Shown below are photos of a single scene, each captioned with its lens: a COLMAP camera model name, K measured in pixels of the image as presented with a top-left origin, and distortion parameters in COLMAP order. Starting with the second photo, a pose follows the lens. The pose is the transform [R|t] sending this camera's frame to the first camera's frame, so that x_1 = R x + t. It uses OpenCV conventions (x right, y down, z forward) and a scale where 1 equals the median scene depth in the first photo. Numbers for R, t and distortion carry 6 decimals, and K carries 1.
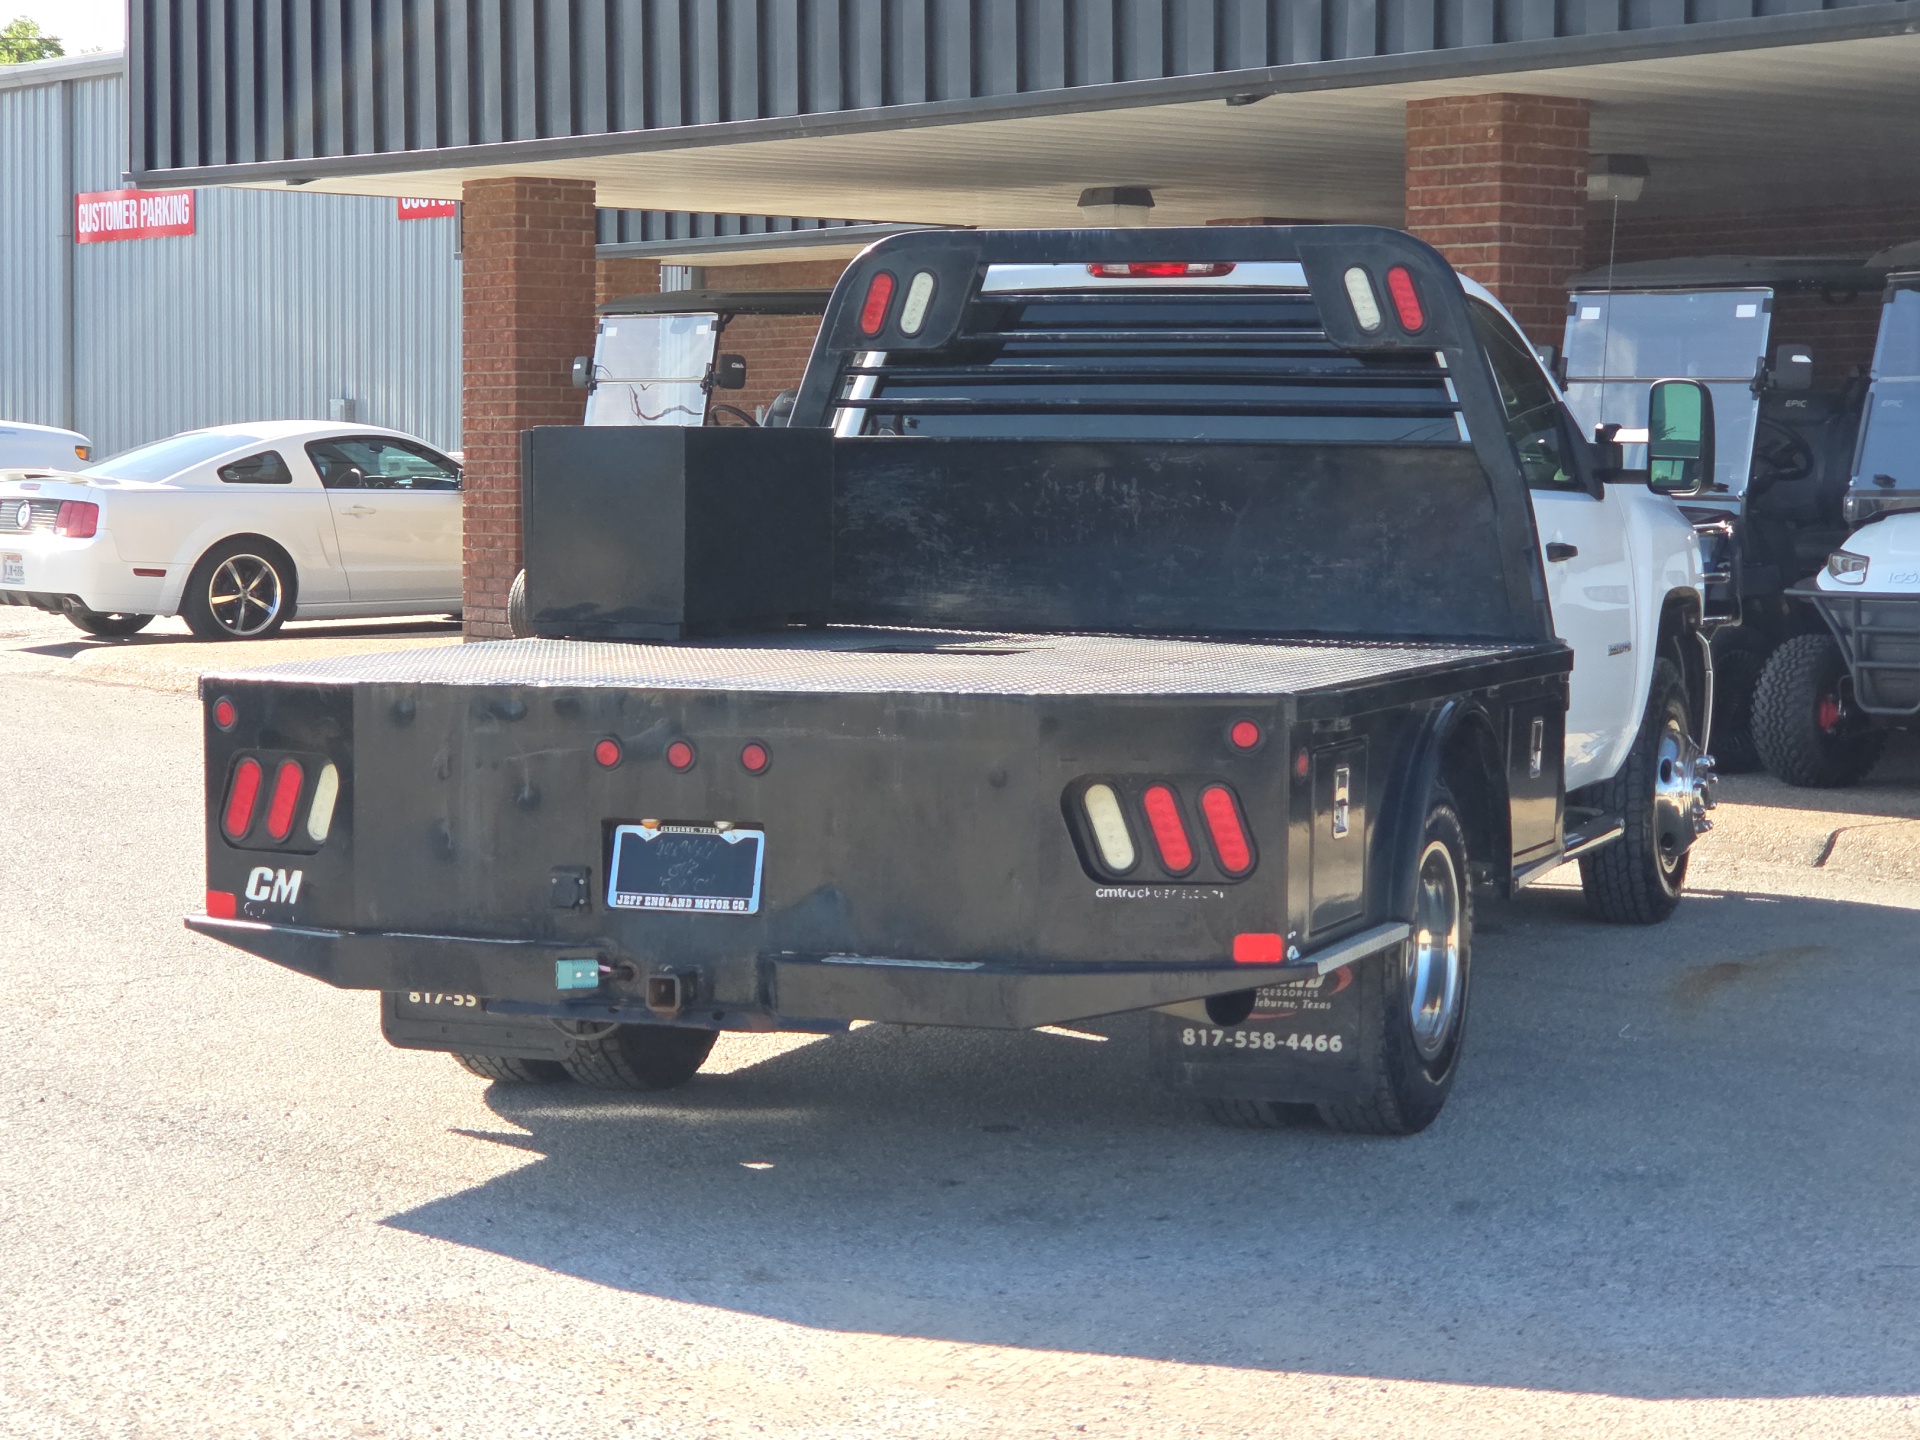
lens RADIAL K [[4117.5, 0, 953.5], [0, 4117.5, 703.7], [0, 0, 1]] dist [0.099942, 0.000000]
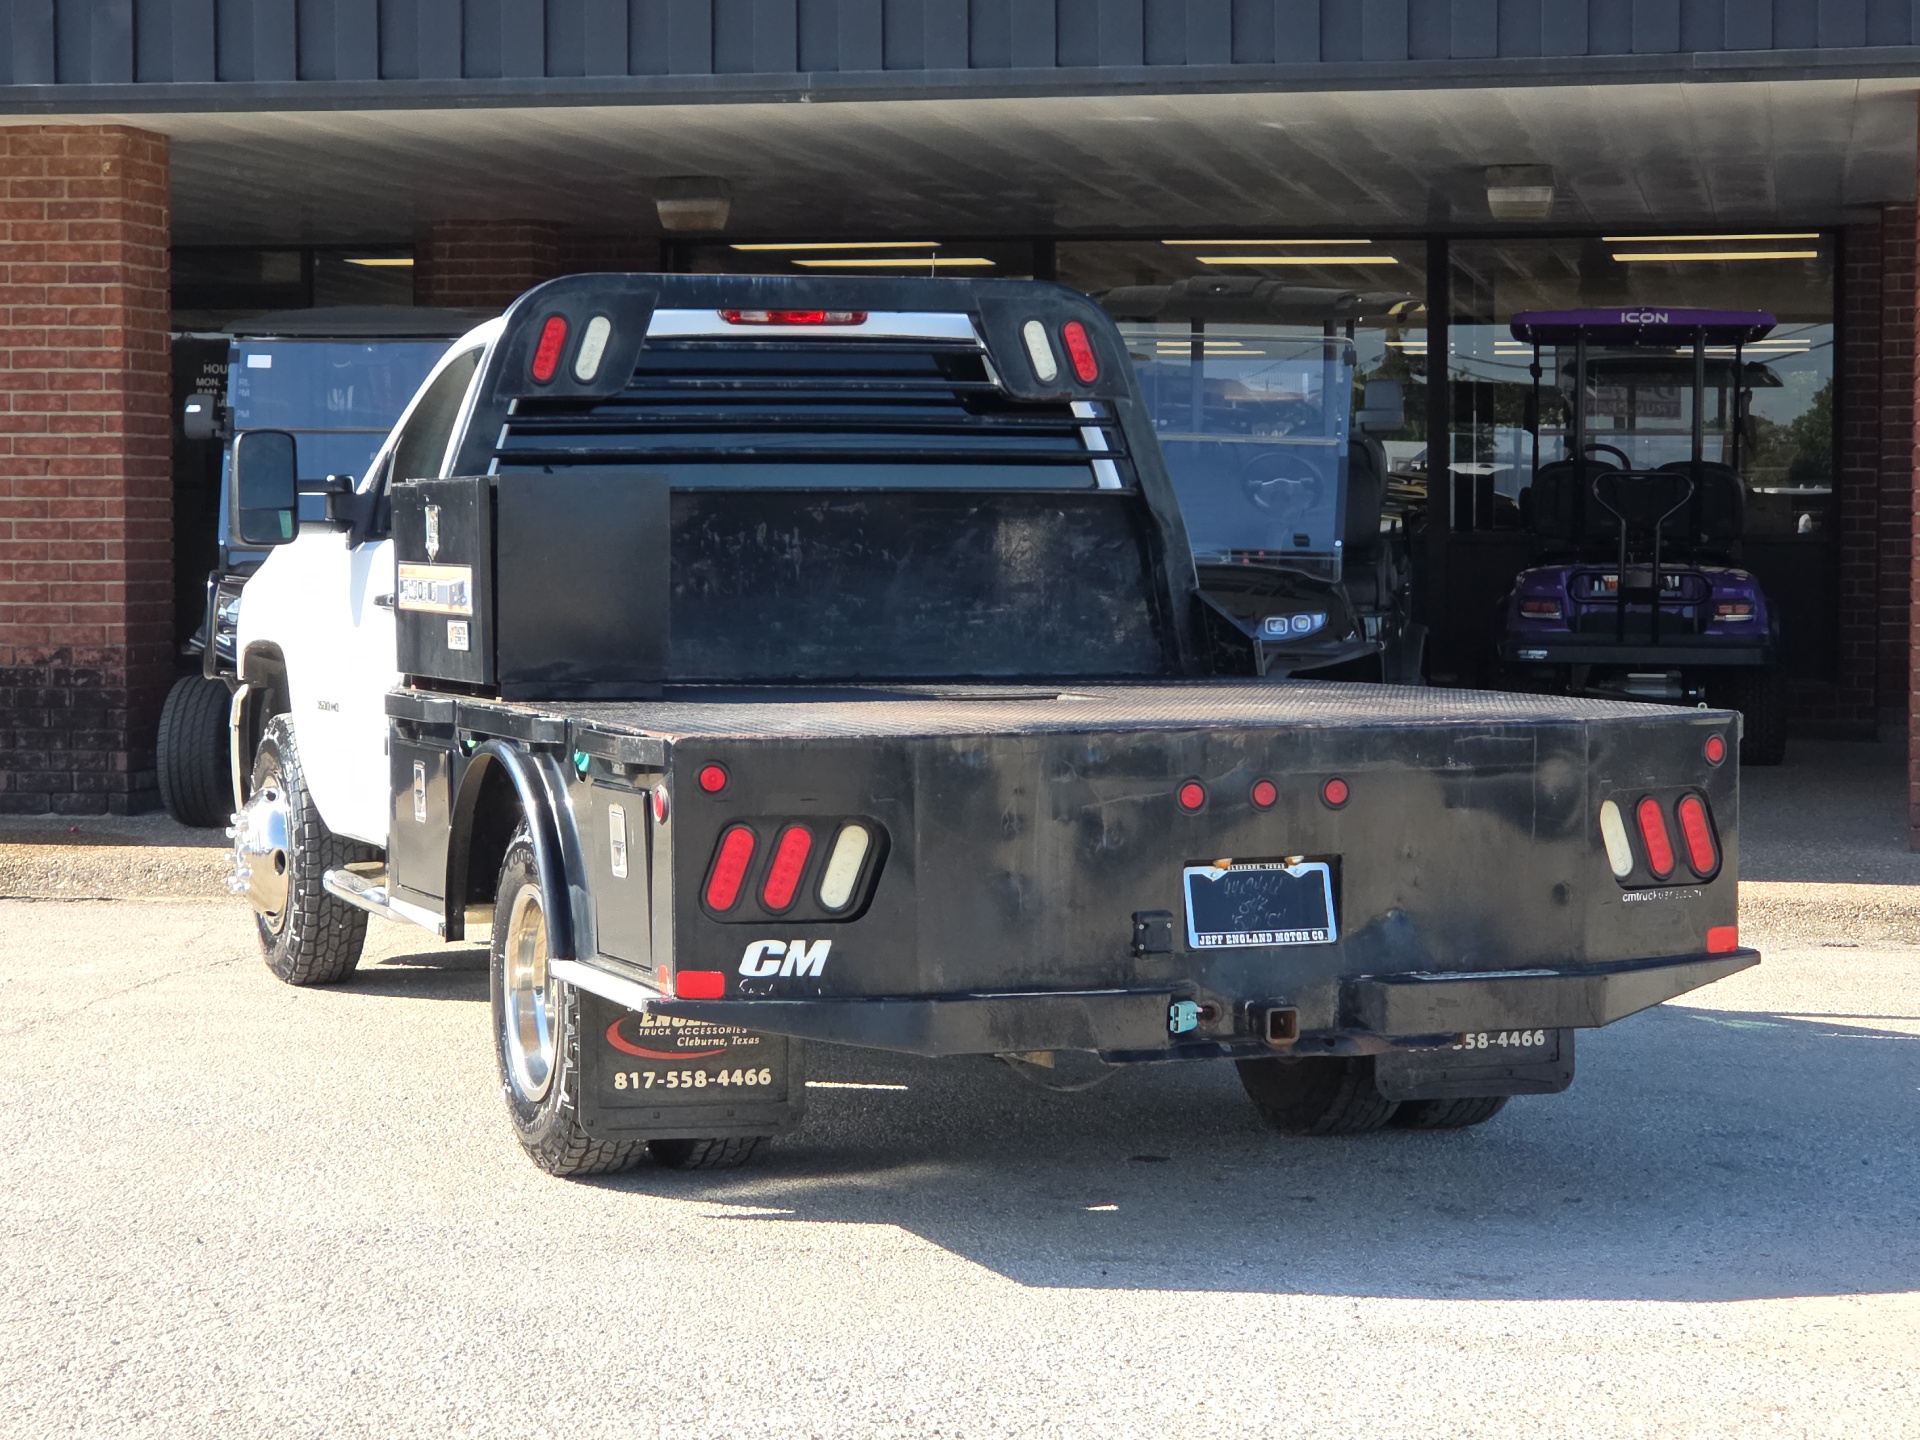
lens RADIAL K [[4601.2, 0, 957.6], [0, 4601.2, 733.5], [0, 0, 1]] dist [0.024327, 0.000000]
pose [[0.759803, -0.037879, 0.649049, -0.635922], [0.046426, 0.998914, 0.003950, -0.007711], [-0.648494, 0.027132, 0.760736, 0.131717]]
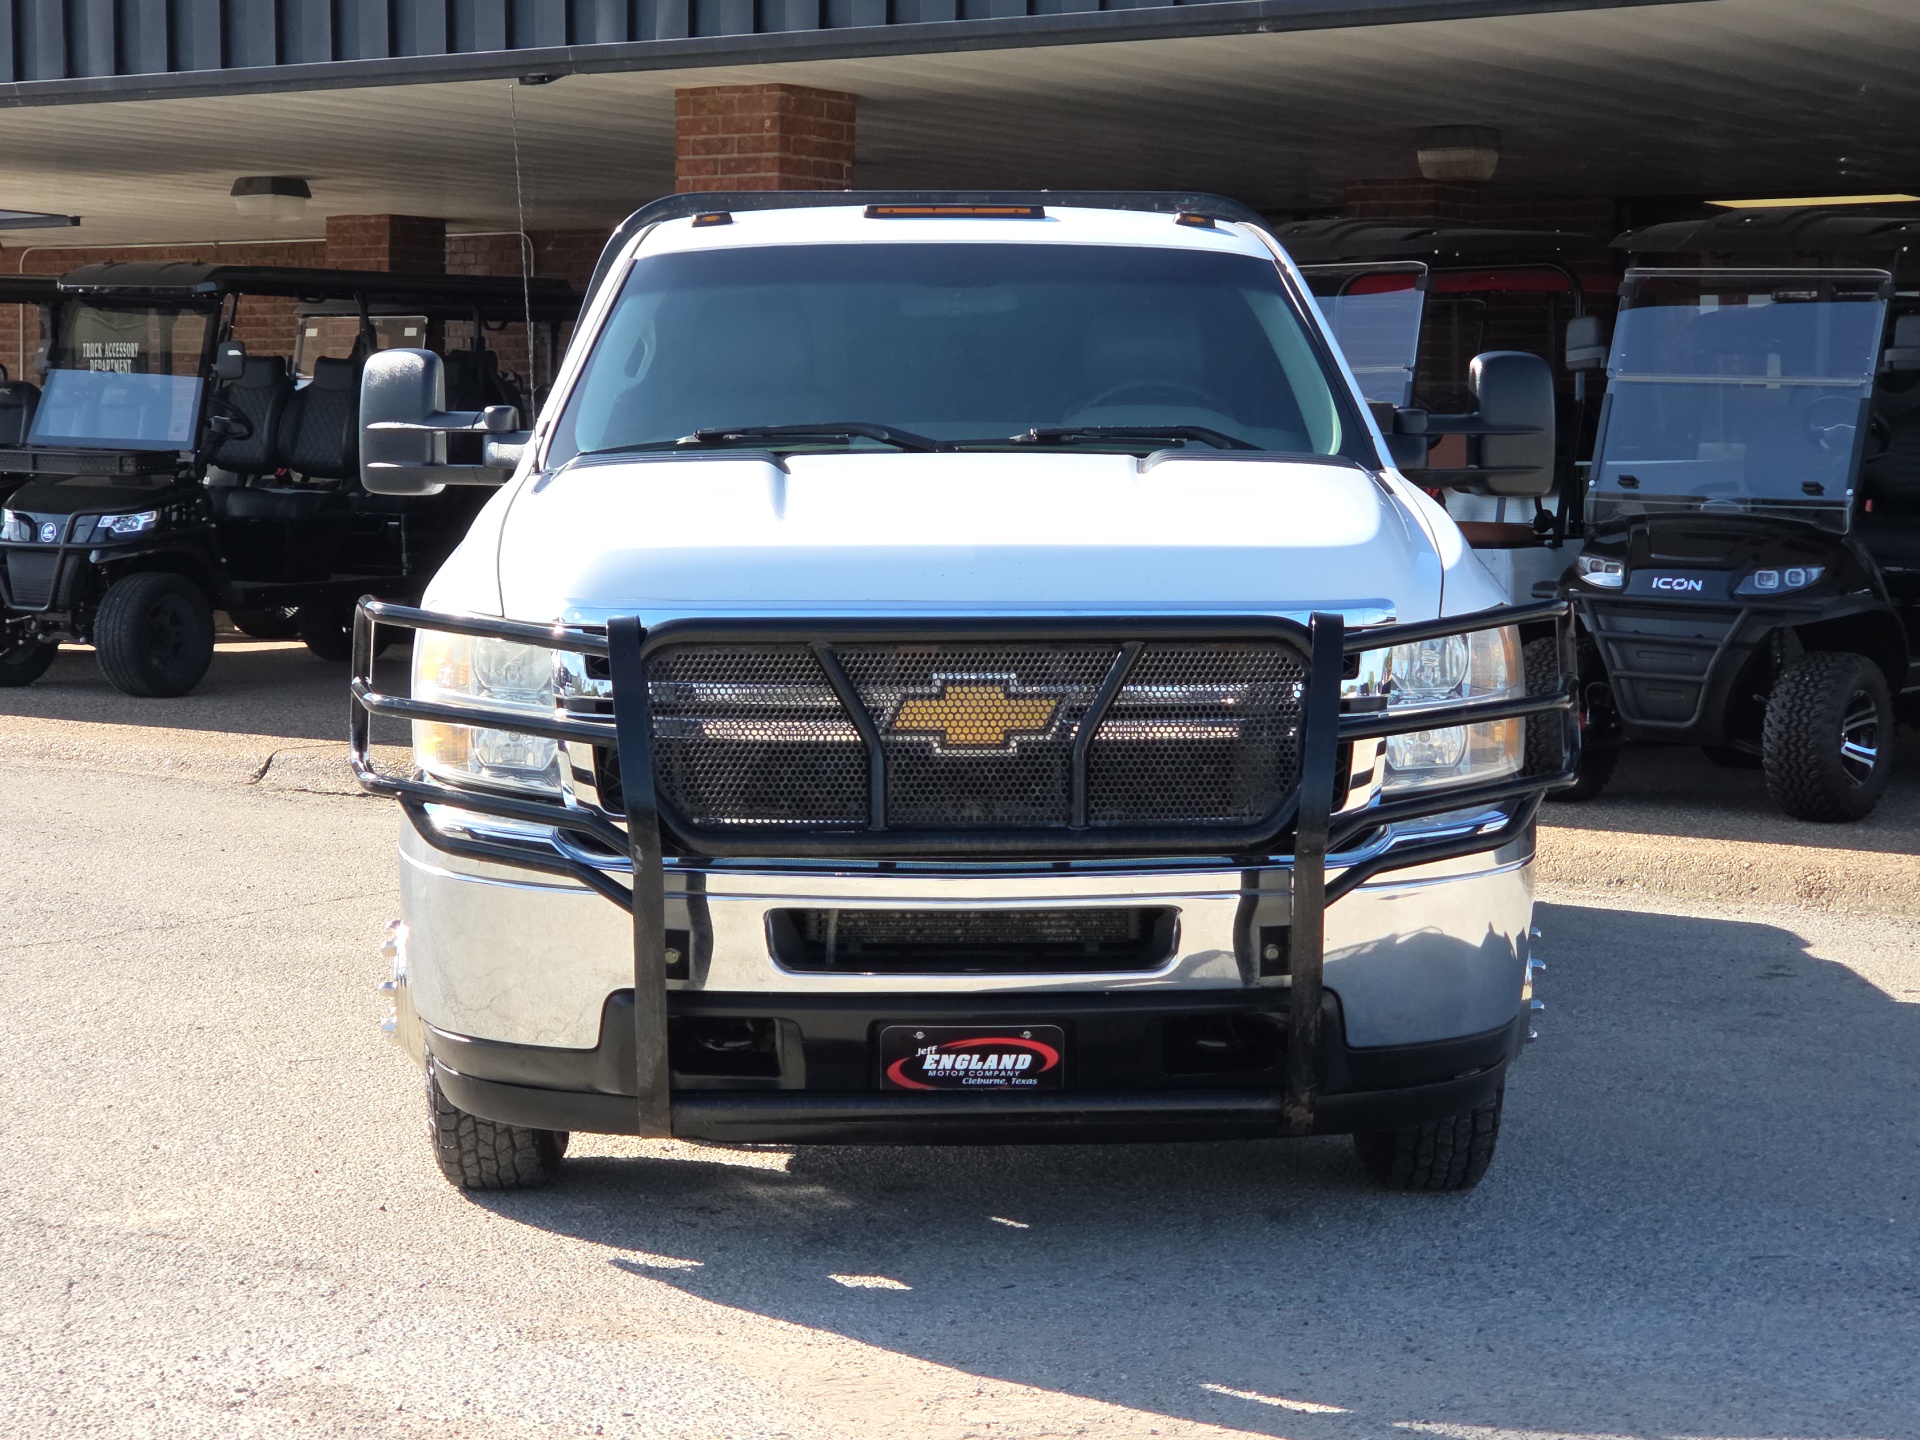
lens RADIAL K [[3972.9, 0, 957.5], [0, 3972.9, 710.7], [0, 0, 1]] dist [0.099366, 0.000000]
pose [[0.959570, -0.012281, 0.281203, -0.151658], [0.012409, 0.999922, 0.001328, 0.003325], [-0.281198, 0.002215, 0.959647, 0.109912]]
